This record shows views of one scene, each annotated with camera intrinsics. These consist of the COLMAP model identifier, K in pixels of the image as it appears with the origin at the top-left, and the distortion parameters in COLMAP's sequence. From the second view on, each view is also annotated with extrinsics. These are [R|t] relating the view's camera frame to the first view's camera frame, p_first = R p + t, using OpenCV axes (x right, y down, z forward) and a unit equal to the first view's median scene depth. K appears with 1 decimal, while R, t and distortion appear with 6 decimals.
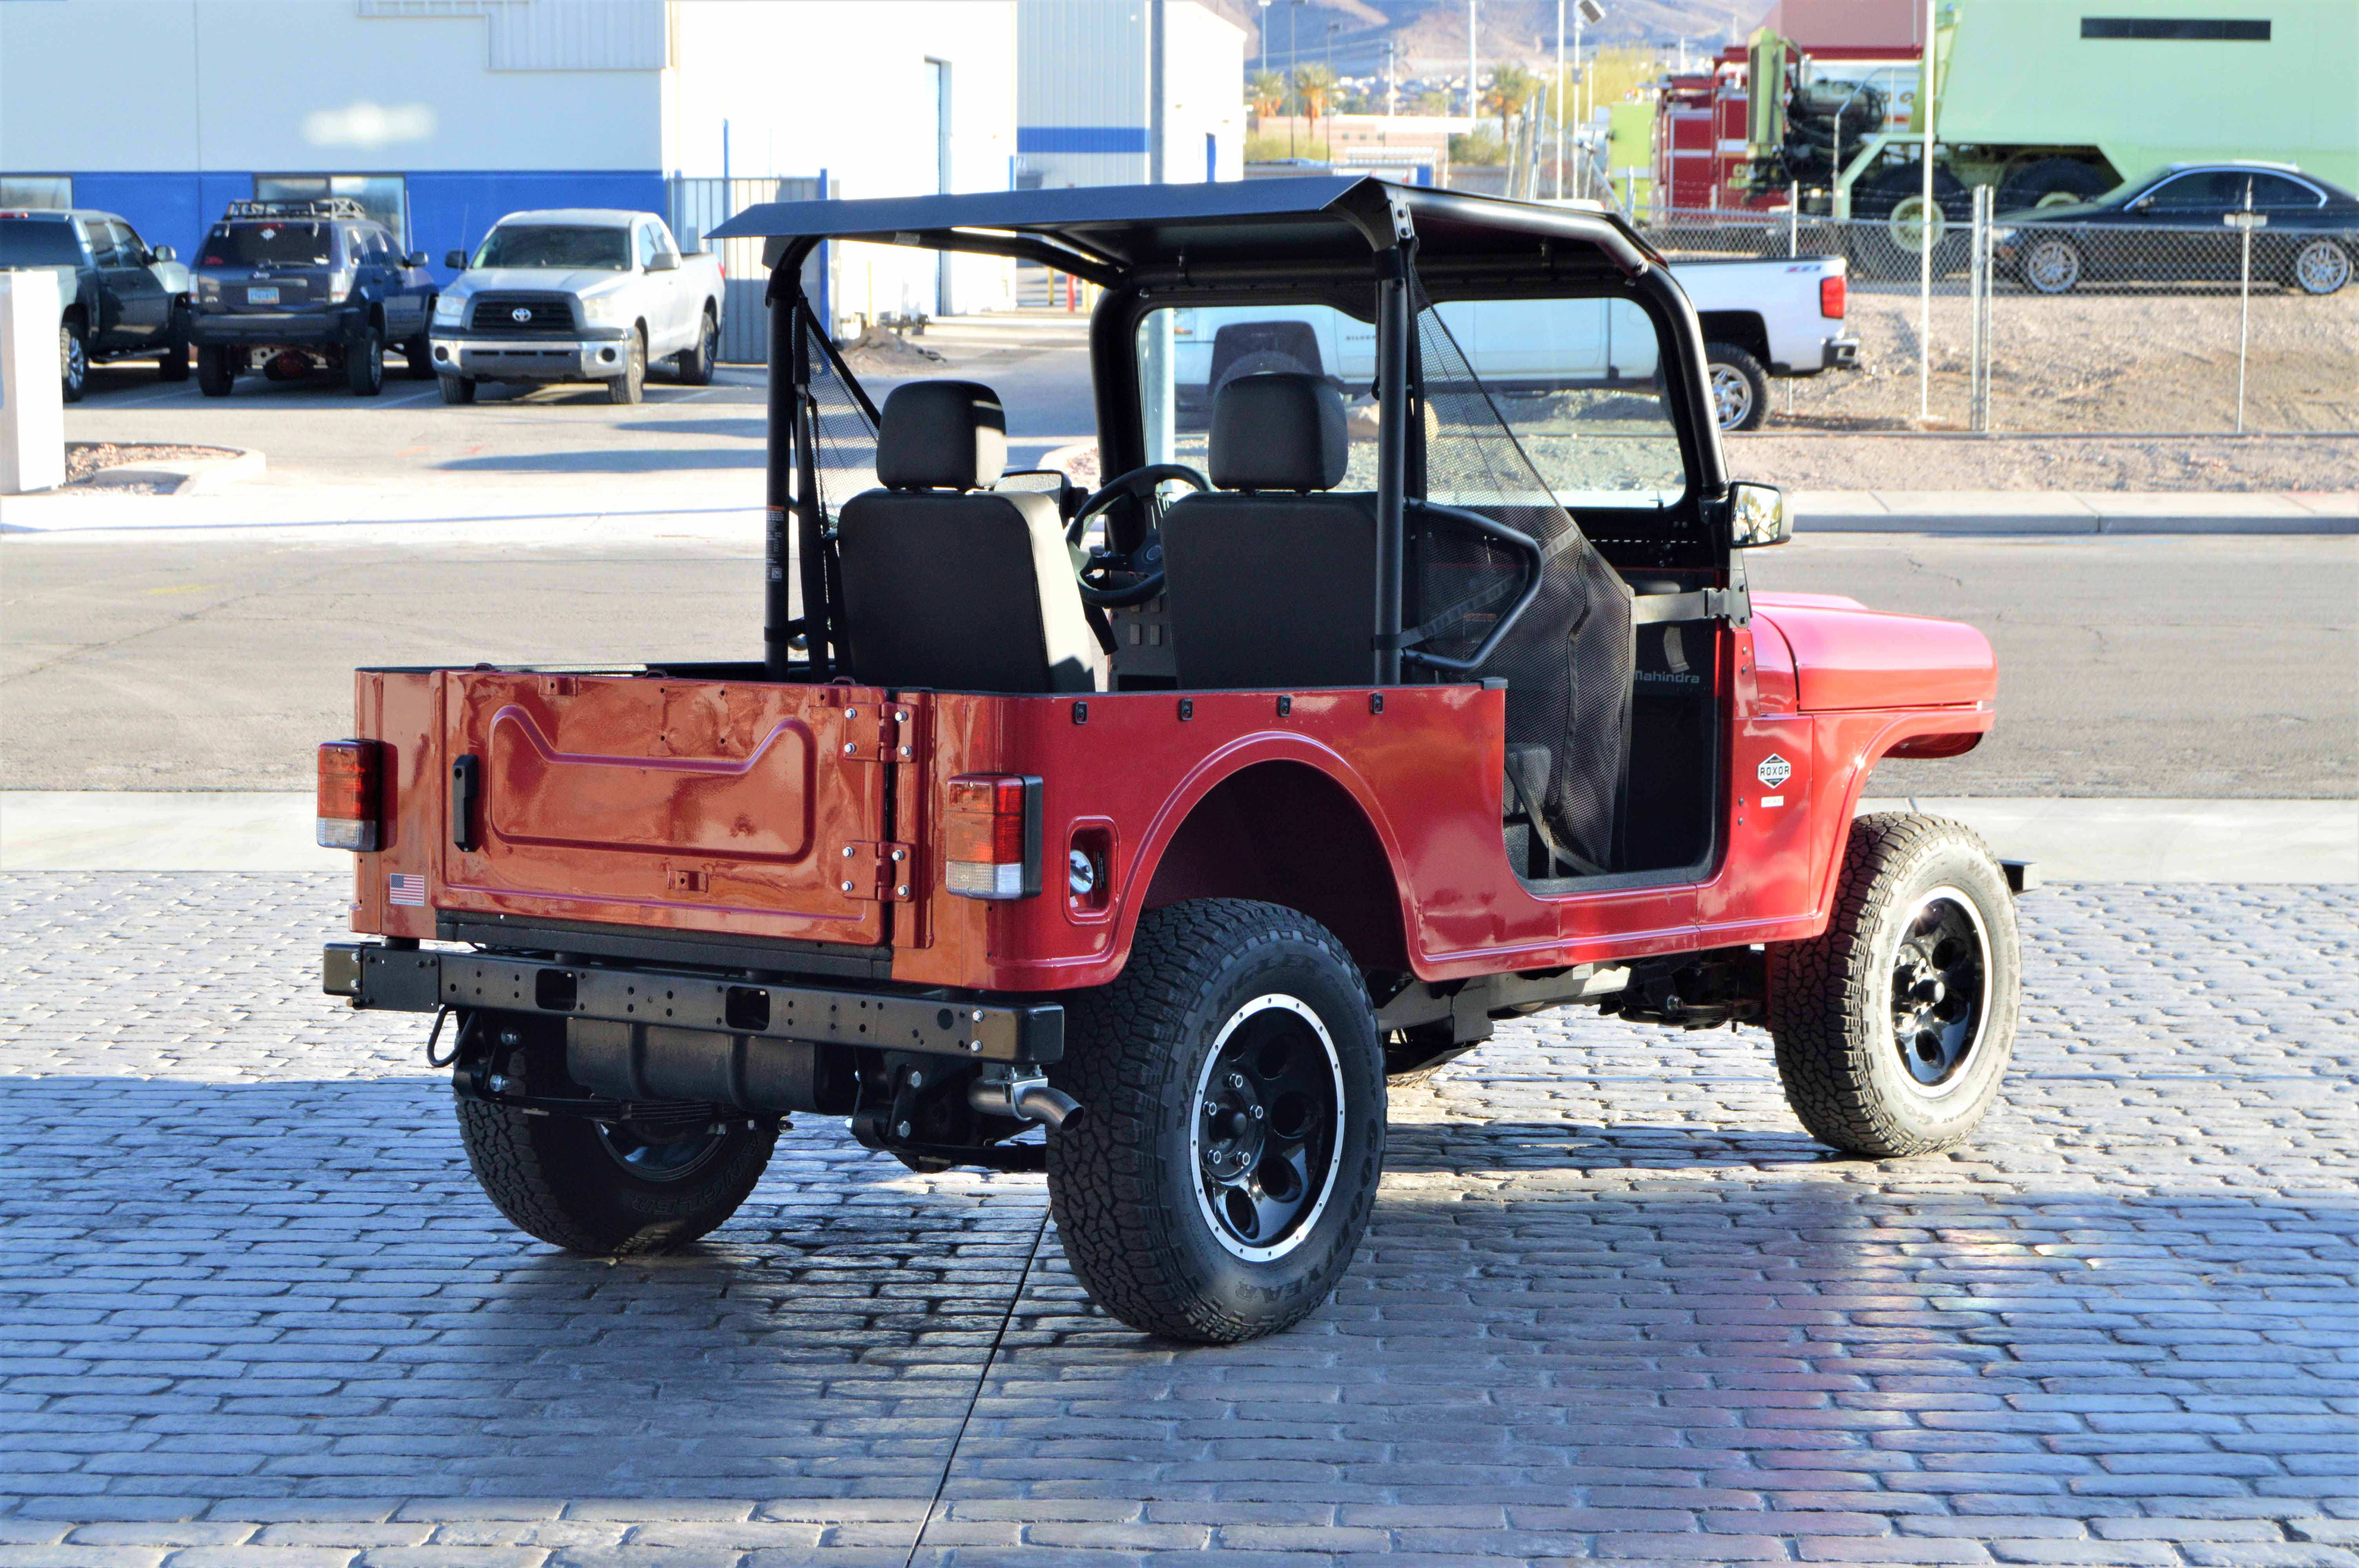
lens RADIAL K [[4388.8, 0, 1179.0], [0, 4388.8, 785.8], [0, 0, 1]] dist [-0.043713, 0.000000]
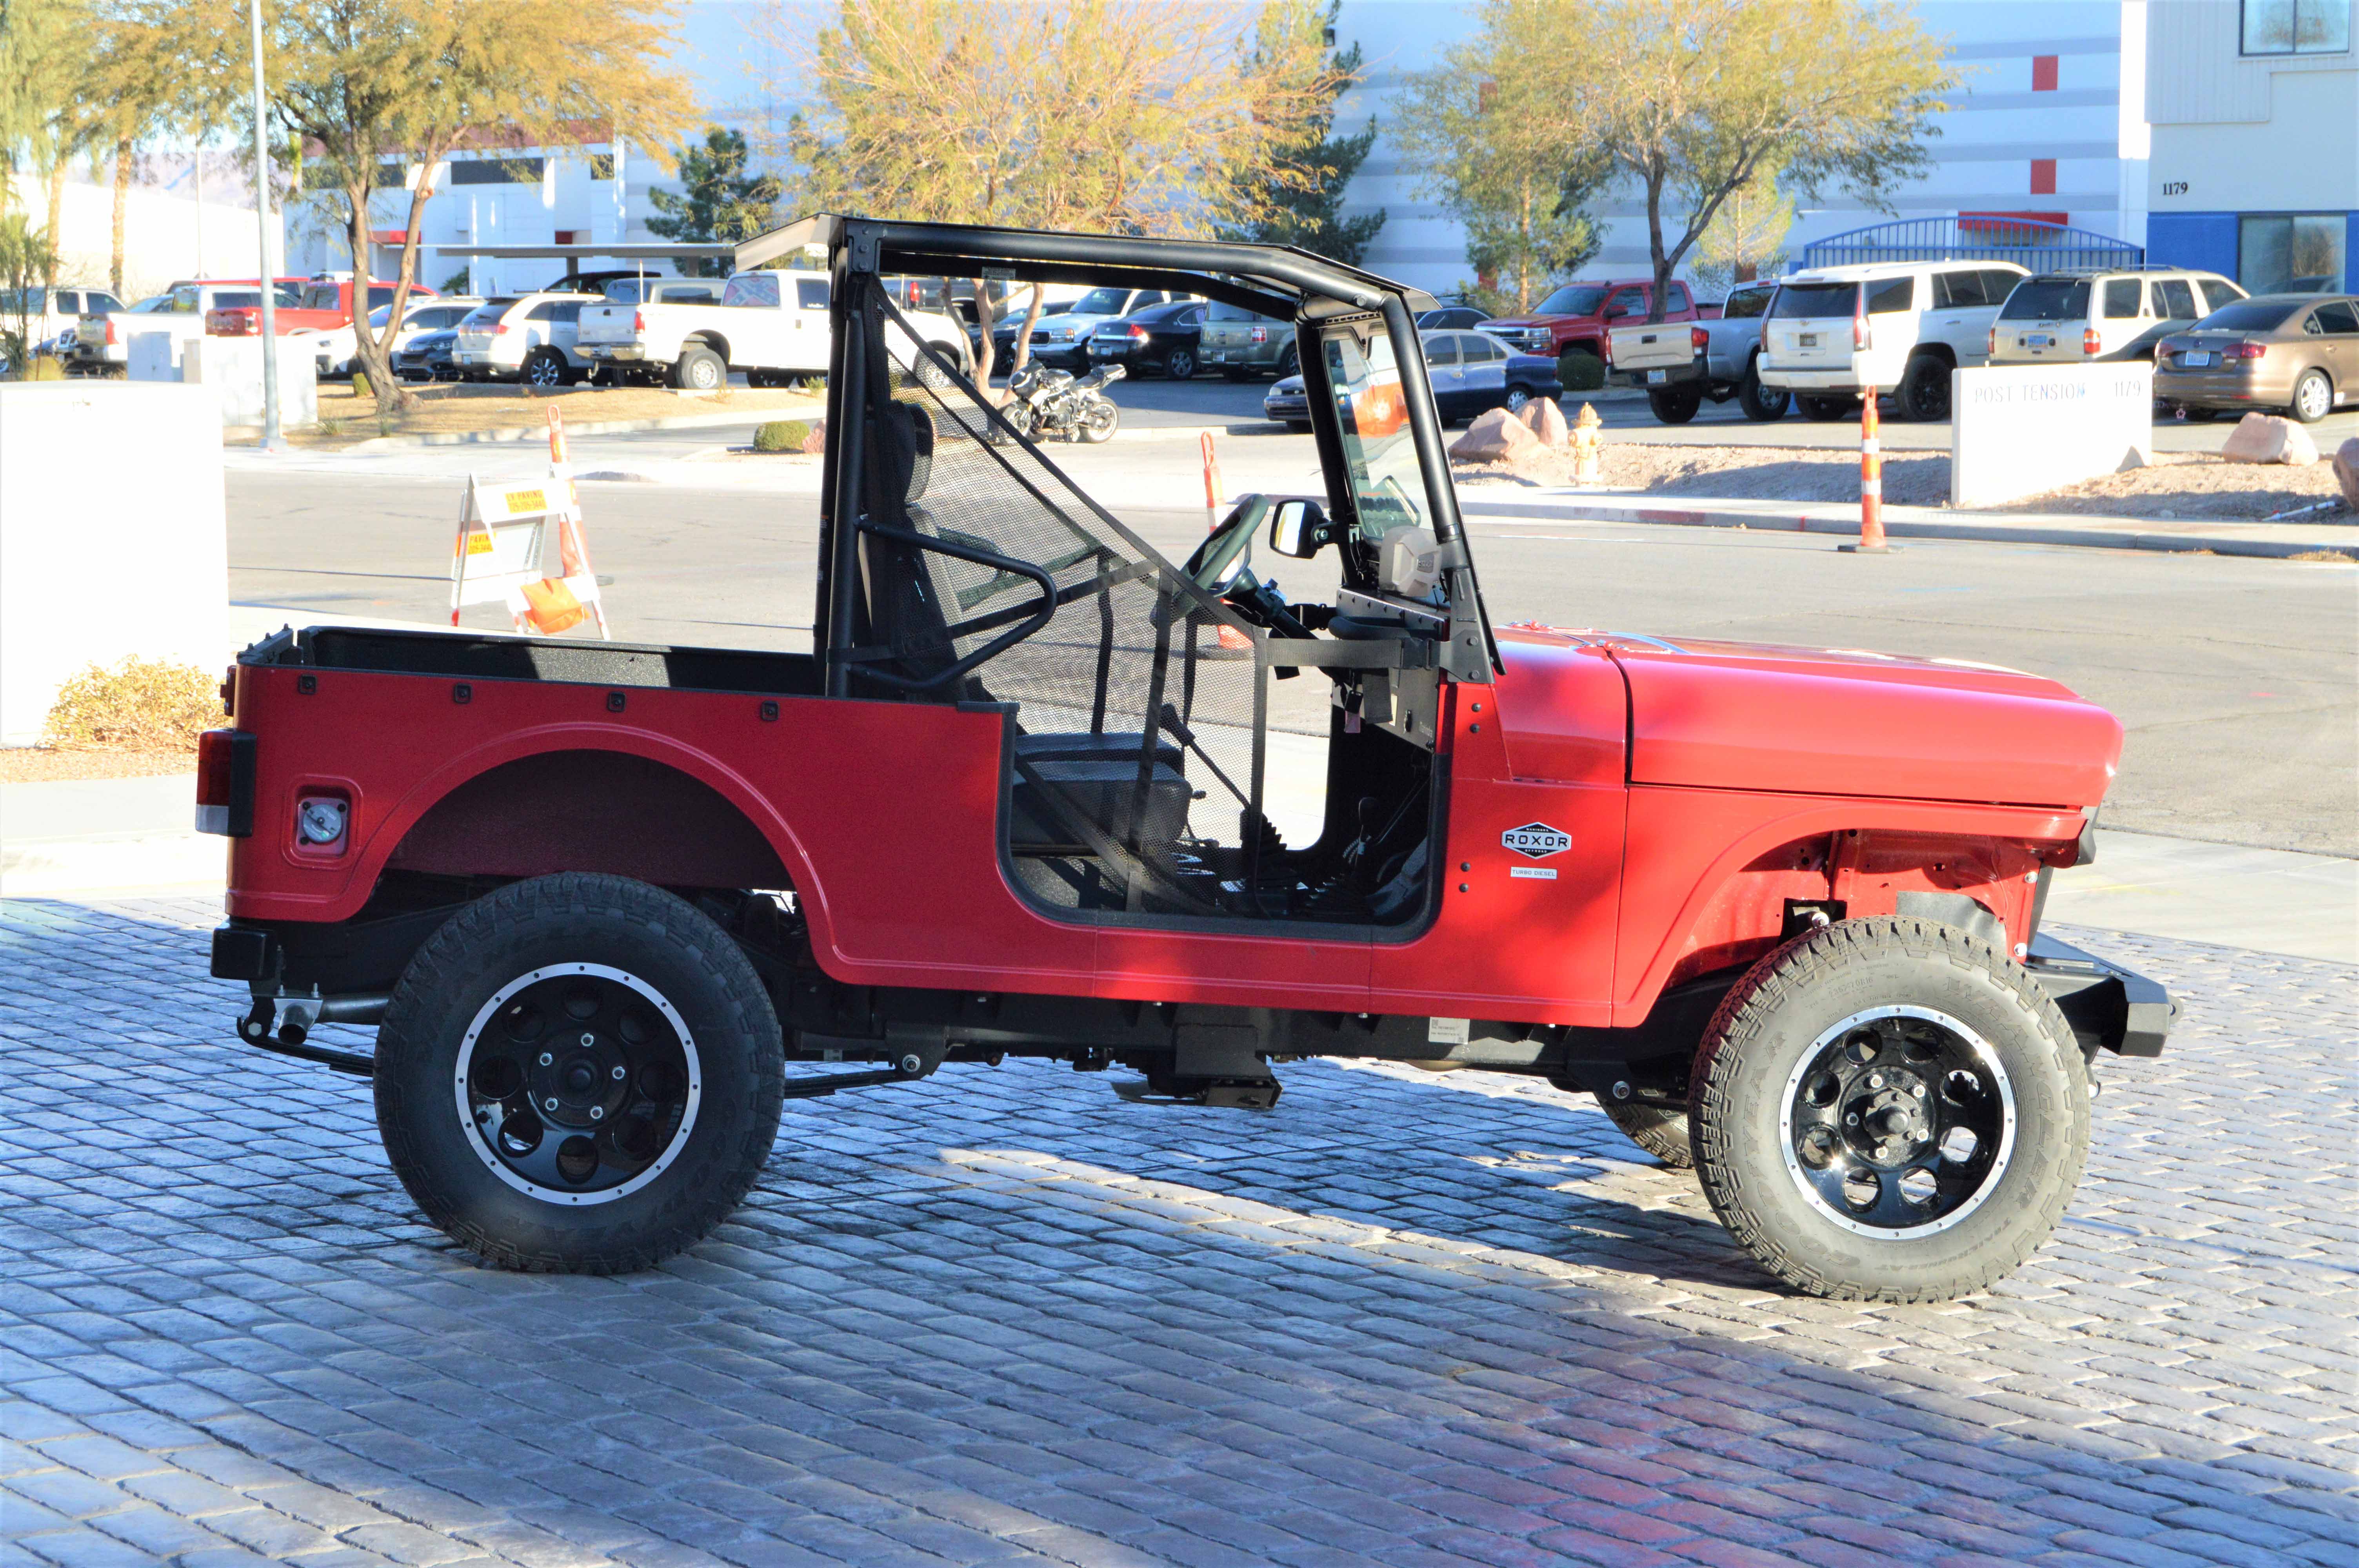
lens RADIAL K [[4453.5, 0, 1180.3], [0, 4453.5, 783.1], [0, 0, 1]] dist [-0.047753, 0.000000]
pose [[0.656910, 0.075614, -0.750168, 0.763129], [-0.091453, 0.995603, 0.020270, -0.026761], [0.748402, 0.055290, 0.660937, 0.299195]]
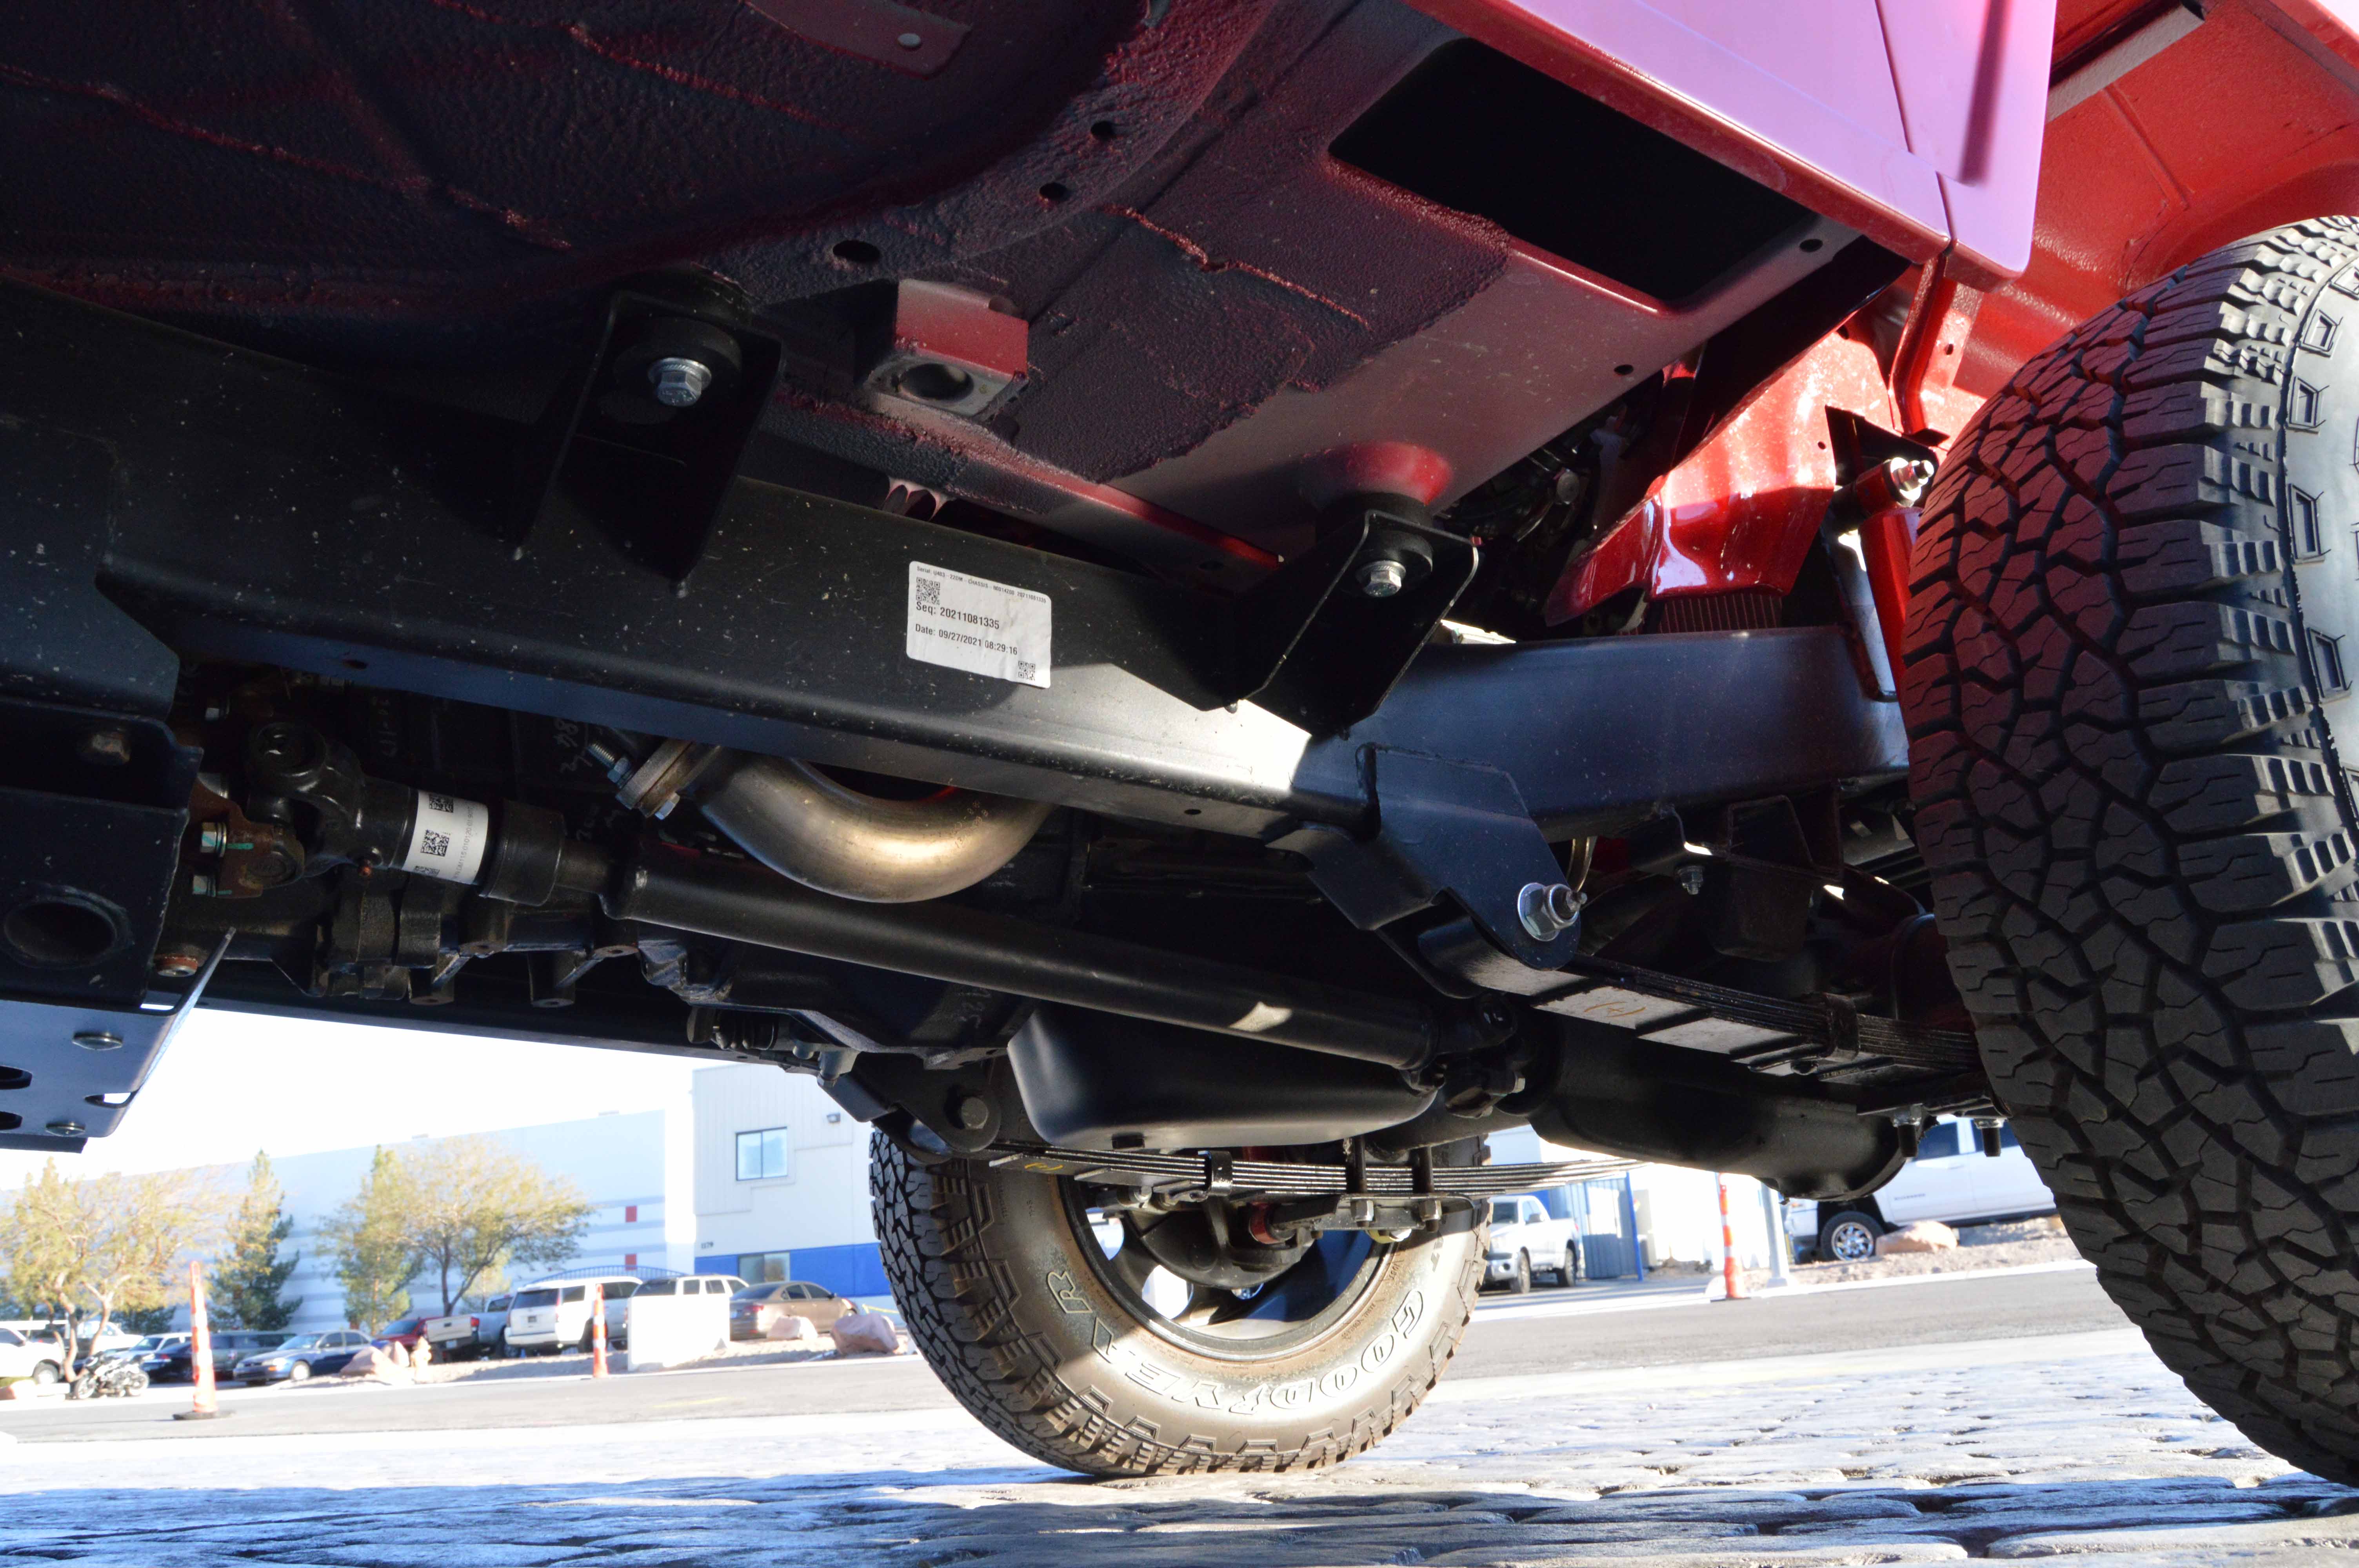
lens RADIAL K [[1830.7, 0, 1181.7], [0, 1830.7, 782.4], [0, 0, 1]] dist [-0.079320, 0.008708]
pose [[0.931190, -0.167427, -0.323811, 0.130361], [0.026311, 0.916838, -0.398391, 0.085741], [0.363584, 0.362458, 0.858156, 0.898327]]
